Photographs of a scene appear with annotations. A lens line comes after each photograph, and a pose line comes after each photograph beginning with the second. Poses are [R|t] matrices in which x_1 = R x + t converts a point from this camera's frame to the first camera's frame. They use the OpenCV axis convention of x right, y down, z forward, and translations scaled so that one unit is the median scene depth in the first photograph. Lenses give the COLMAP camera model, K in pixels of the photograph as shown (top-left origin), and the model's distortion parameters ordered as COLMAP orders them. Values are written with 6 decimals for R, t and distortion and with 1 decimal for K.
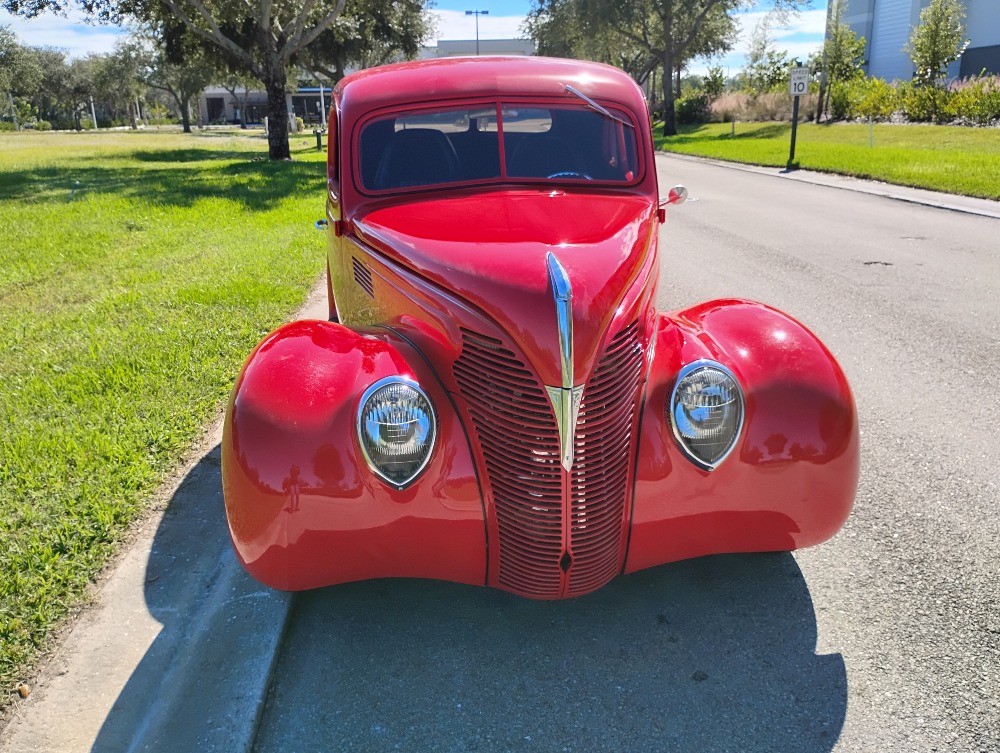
lens RADIAL K [[833.4, 0, 500.0], [0, 833.4, 376.5], [0, 0, 1]] dist [0.047172, -0.095846]
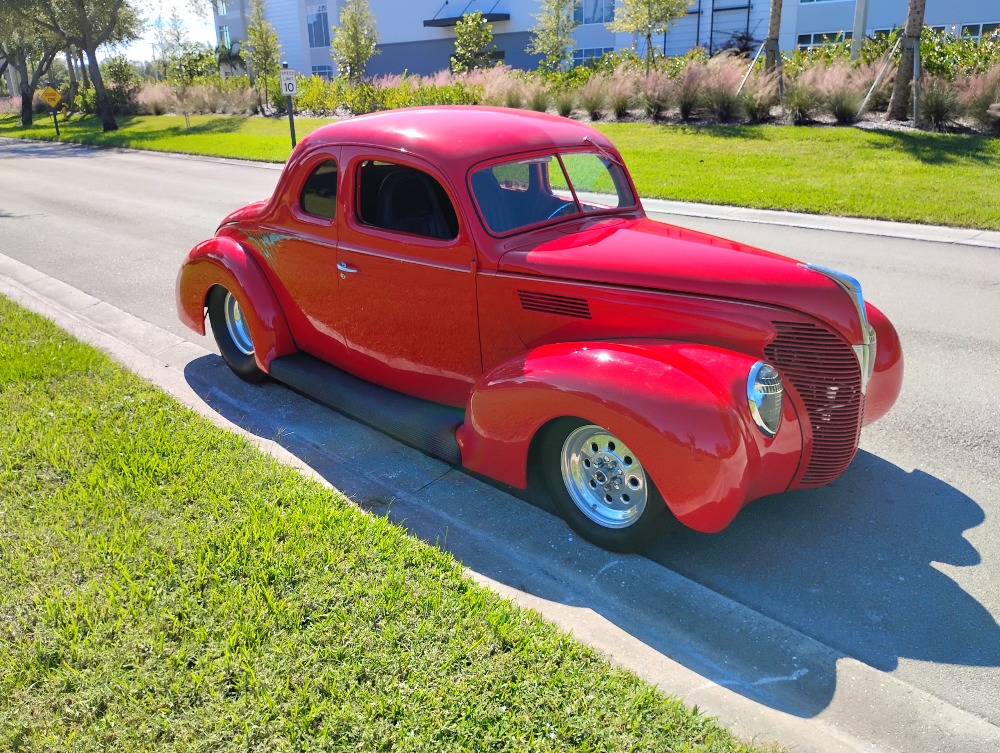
lens RADIAL K [[833.4, 0, 500.0], [0, 833.4, 376.5], [0, 0, 1]] dist [0.047172, -0.095846]
pose [[0.760646, -0.201205, 0.617199, -0.109275], [0.190904, 0.978045, 0.083566, -0.014545], [-0.620462, 0.054262, 0.782357, 0.012387]]
